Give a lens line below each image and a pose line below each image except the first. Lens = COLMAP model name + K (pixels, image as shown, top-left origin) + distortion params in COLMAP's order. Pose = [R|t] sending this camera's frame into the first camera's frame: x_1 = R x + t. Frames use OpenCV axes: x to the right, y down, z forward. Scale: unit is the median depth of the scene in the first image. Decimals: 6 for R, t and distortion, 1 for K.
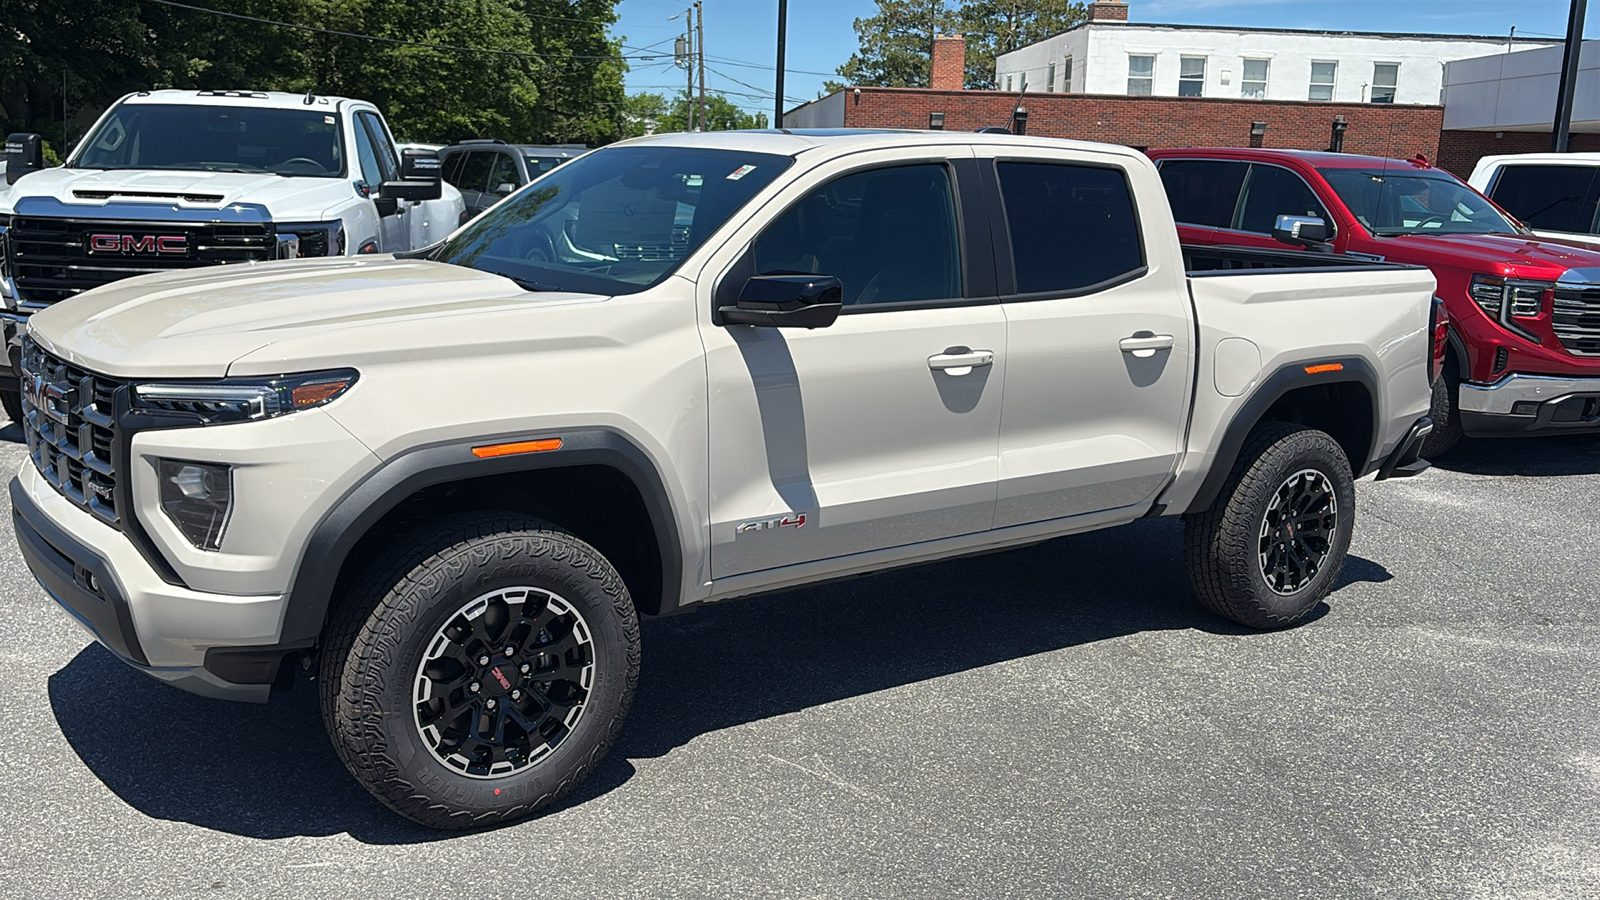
lens RADIAL K [[1500.7, 0, 779.7], [0, 1500.7, 434.7], [0, 0, 1]] dist [0.037066, 0.000000]
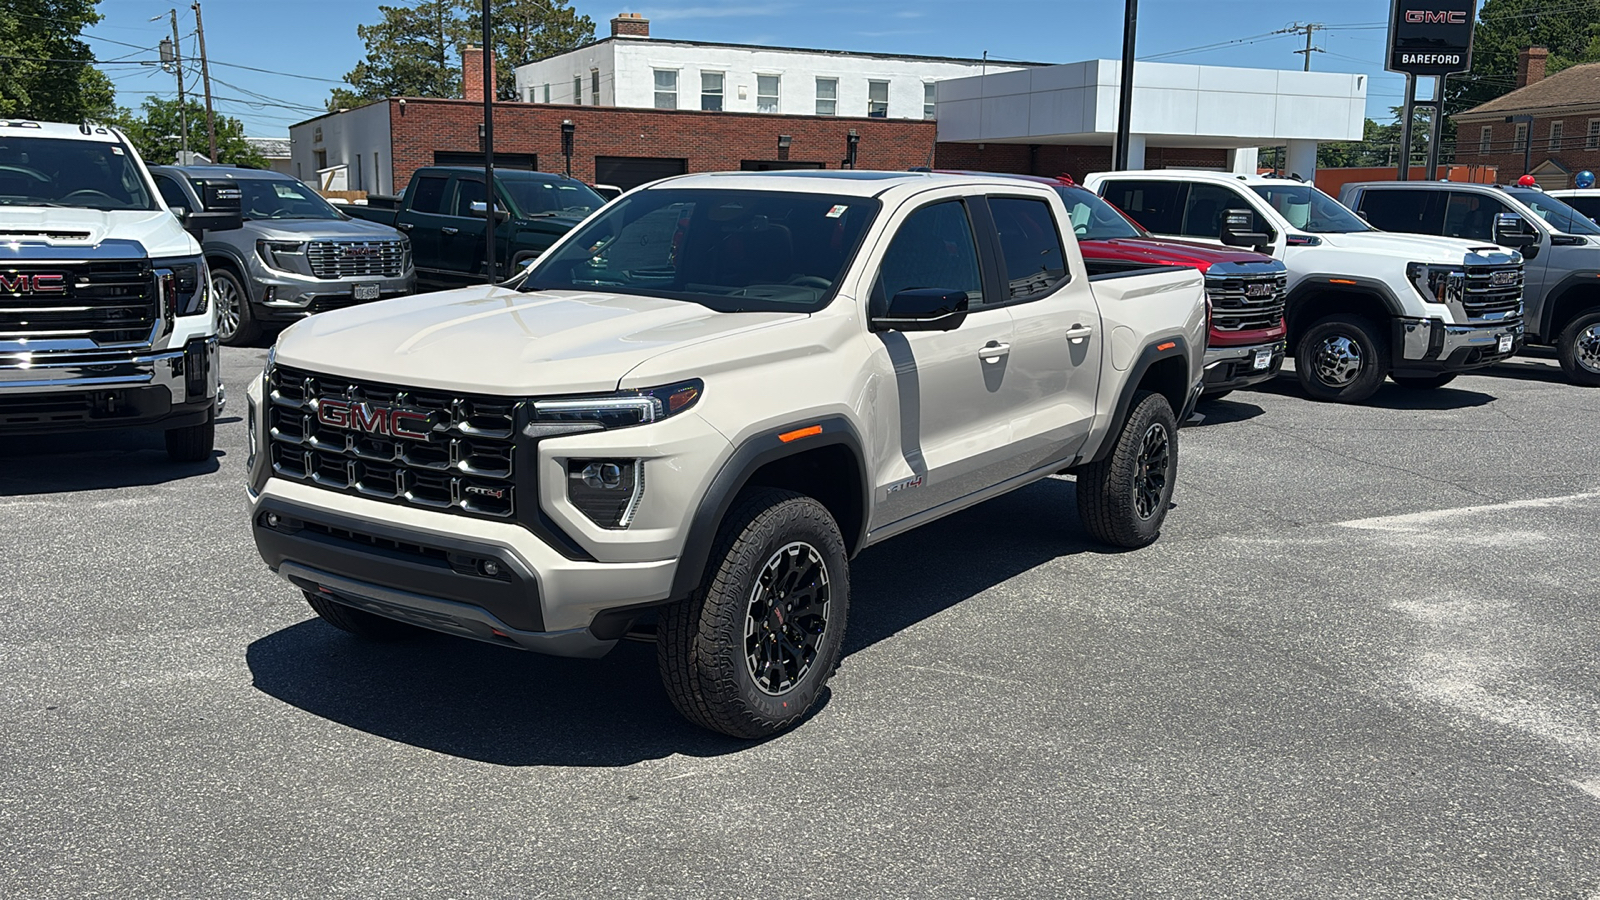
lens RADIAL K [[1500.7, 0, 792.9], [0, 1500.7, 453.1], [0, 0, 1]] dist [0.037066, 0.000000]
pose [[0.938945, -0.074147, 0.335982, -0.432645], [0.071533, 0.997234, 0.020167, -0.000458], [-0.336548, 0.005098, 0.941652, -0.148074]]
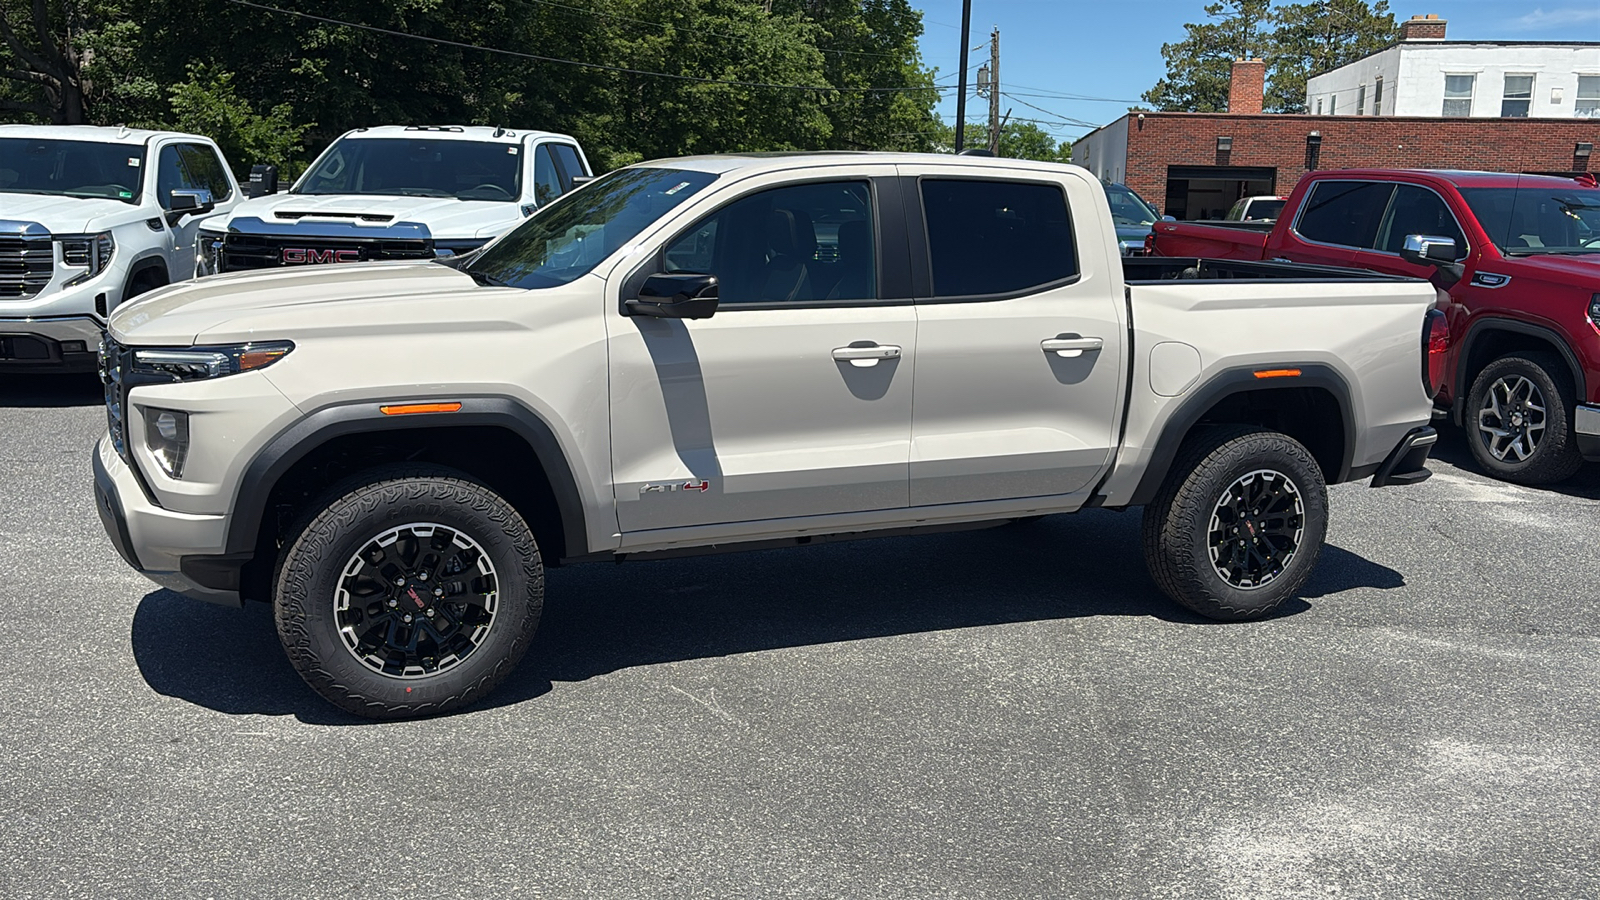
lens RADIAL K [[1500.7, 0, 793.7], [0, 1500.7, 434.8], [0, 0, 1]] dist [0.037066, 0.000000]
pose [[0.978753, 0.028099, -0.203108, 0.265439], [-0.031952, 0.999366, -0.015714, 0.028015], [0.202537, 0.021870, 0.979030, -0.105311]]
